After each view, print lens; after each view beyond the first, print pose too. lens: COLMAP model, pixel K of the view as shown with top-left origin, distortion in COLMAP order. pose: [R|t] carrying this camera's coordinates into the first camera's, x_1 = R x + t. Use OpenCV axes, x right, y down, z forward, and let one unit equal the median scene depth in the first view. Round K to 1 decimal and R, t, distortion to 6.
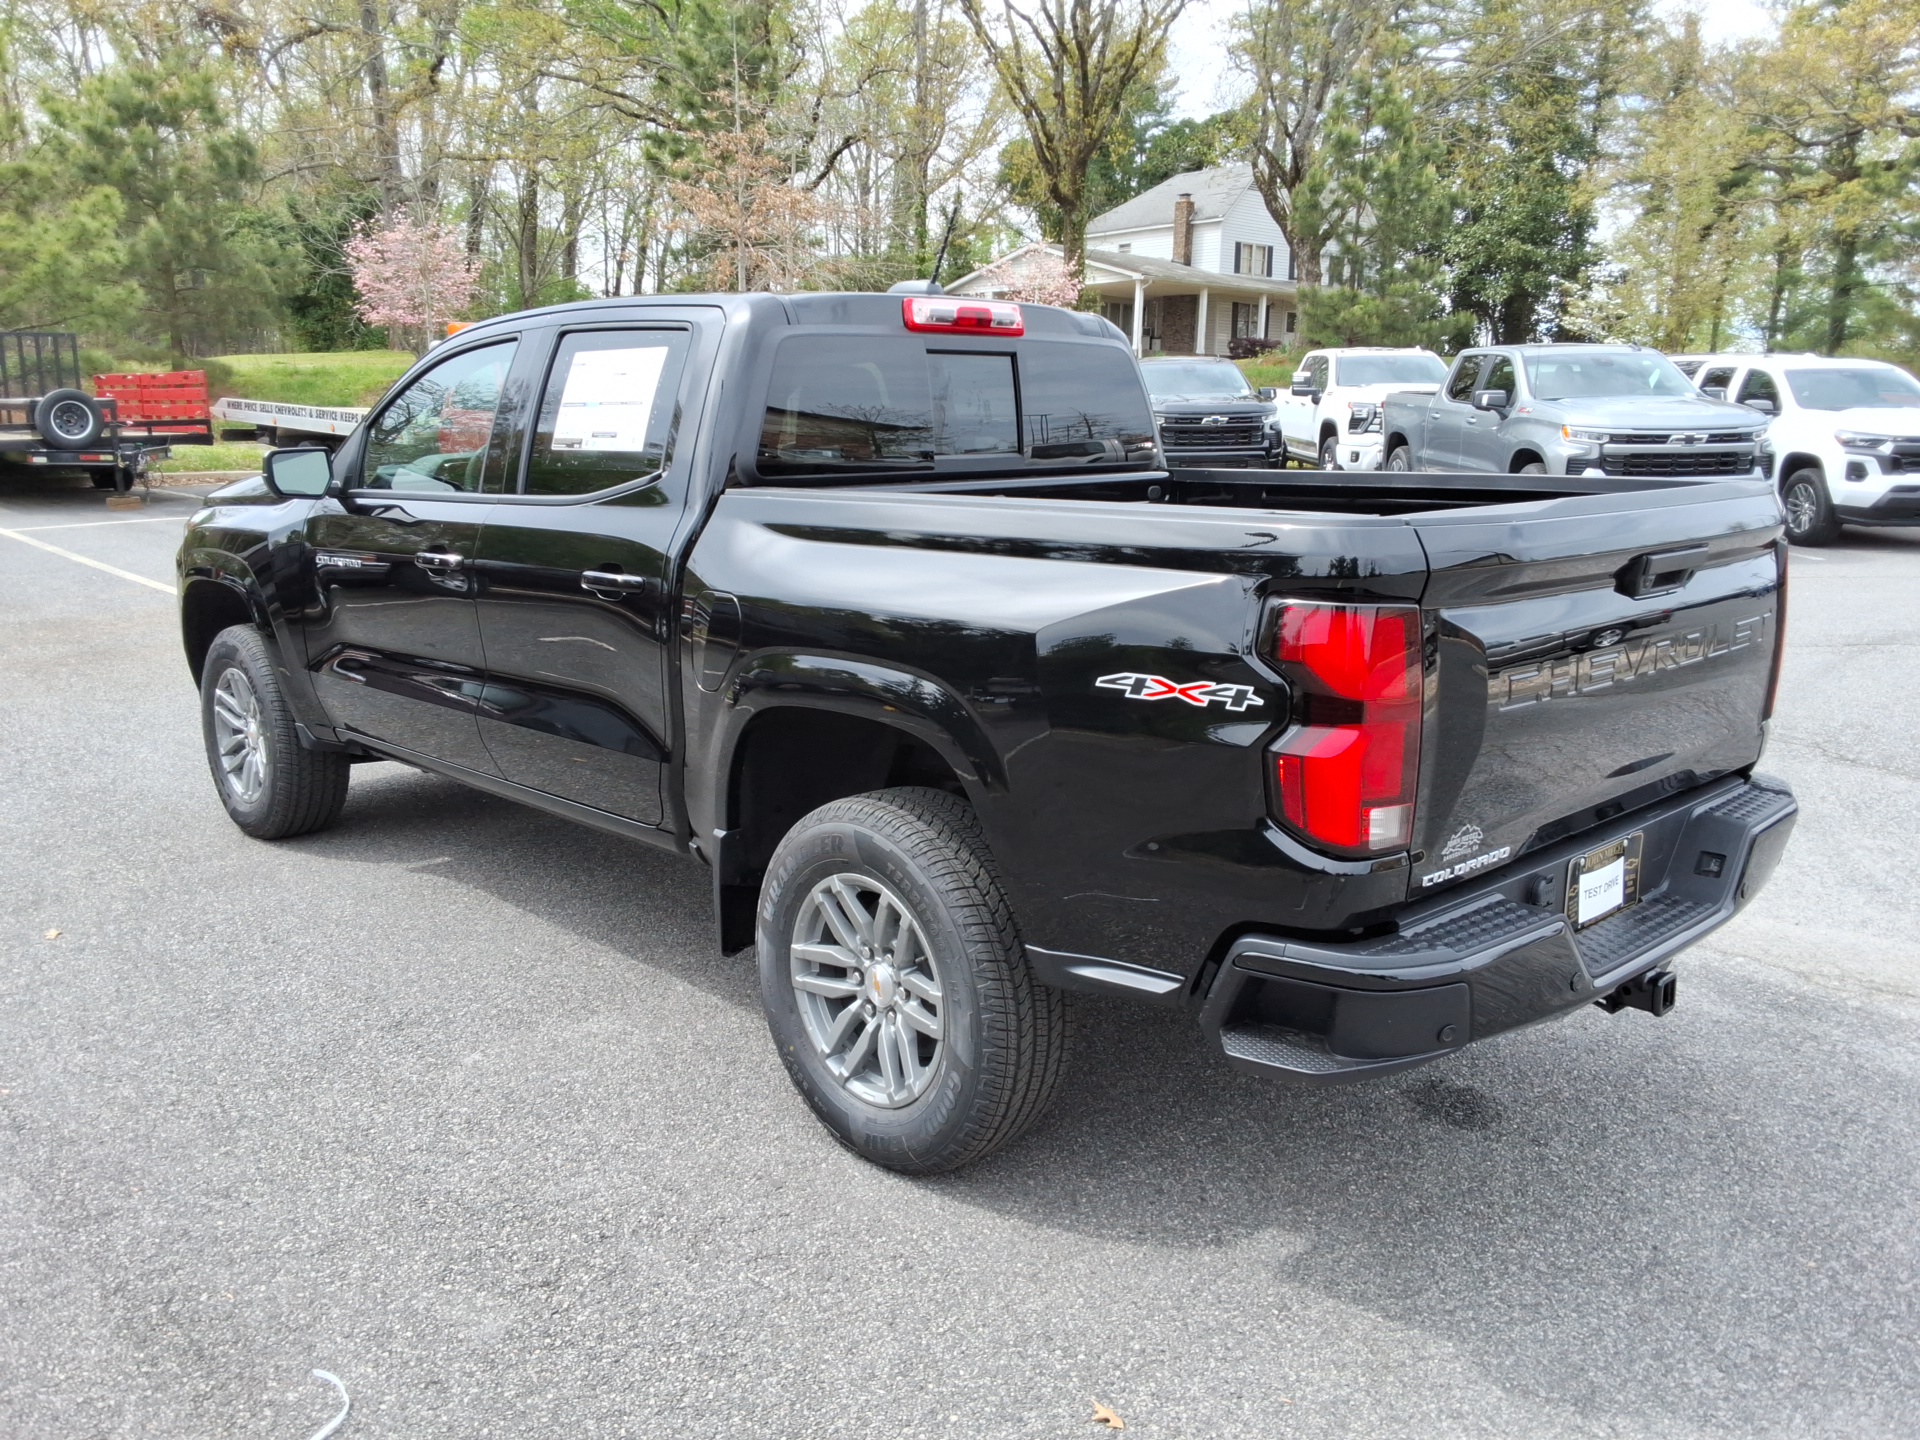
lens RADIAL K [[1540.1, 0, 979.5], [0, 1540.1, 703.2], [0, 0, 1]] dist [0.111265, -0.173972]
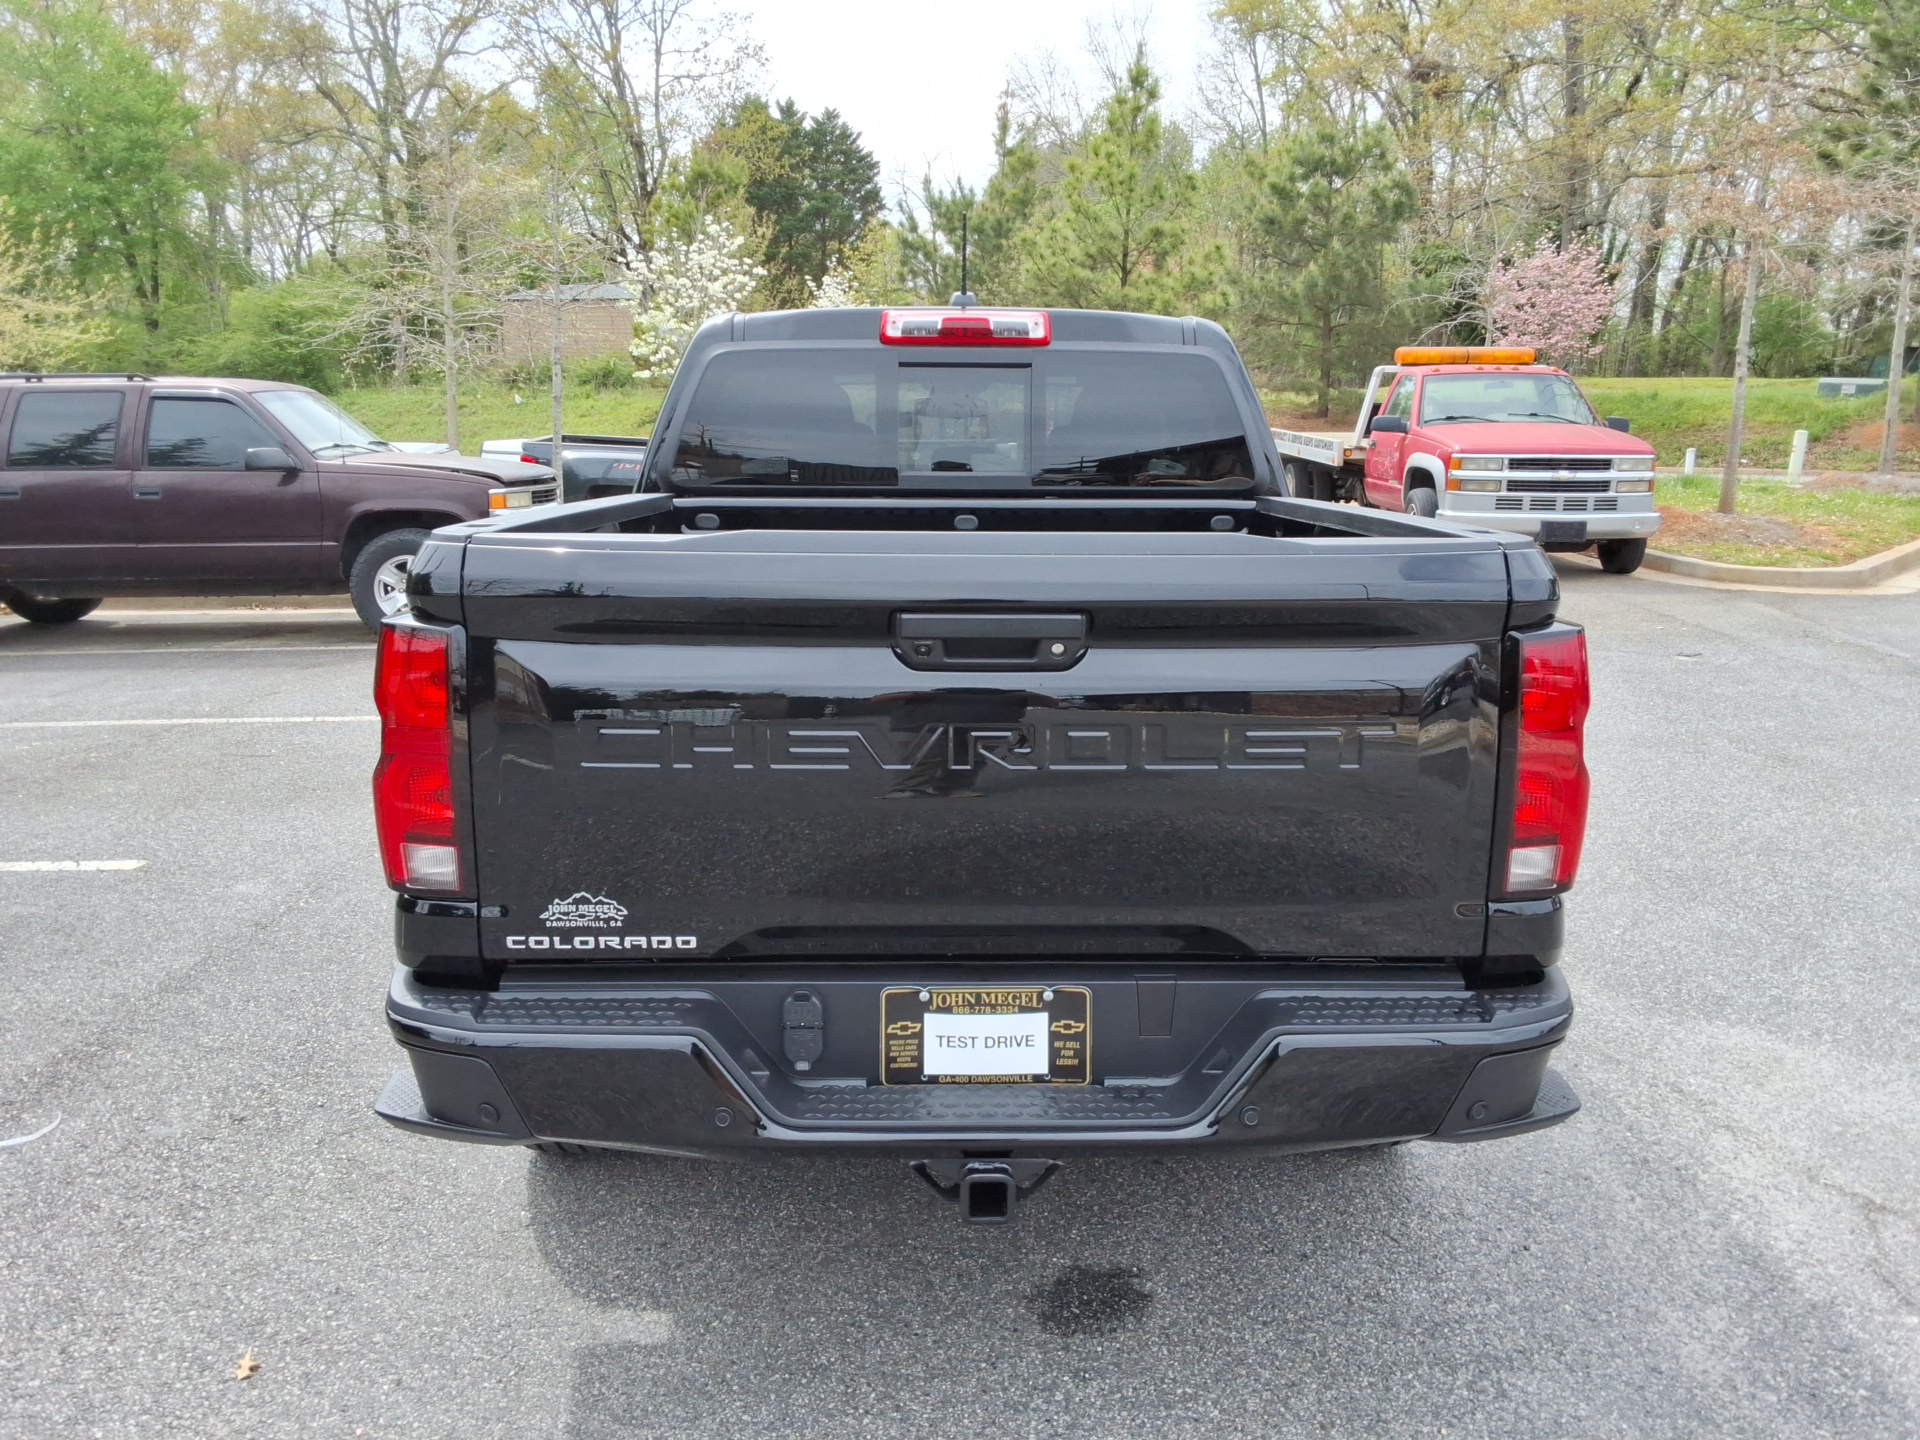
lens RADIAL K [[1540.1, 0, 977.9], [0, 1540.1, 699.6], [0, 0, 1]] dist [0.111265, -0.173972]
pose [[0.736820, 0.123522, -0.664710, 0.130033], [-0.135426, 0.990208, 0.033891, -0.011059], [0.662387, 0.065048, 0.746332, 0.060822]]
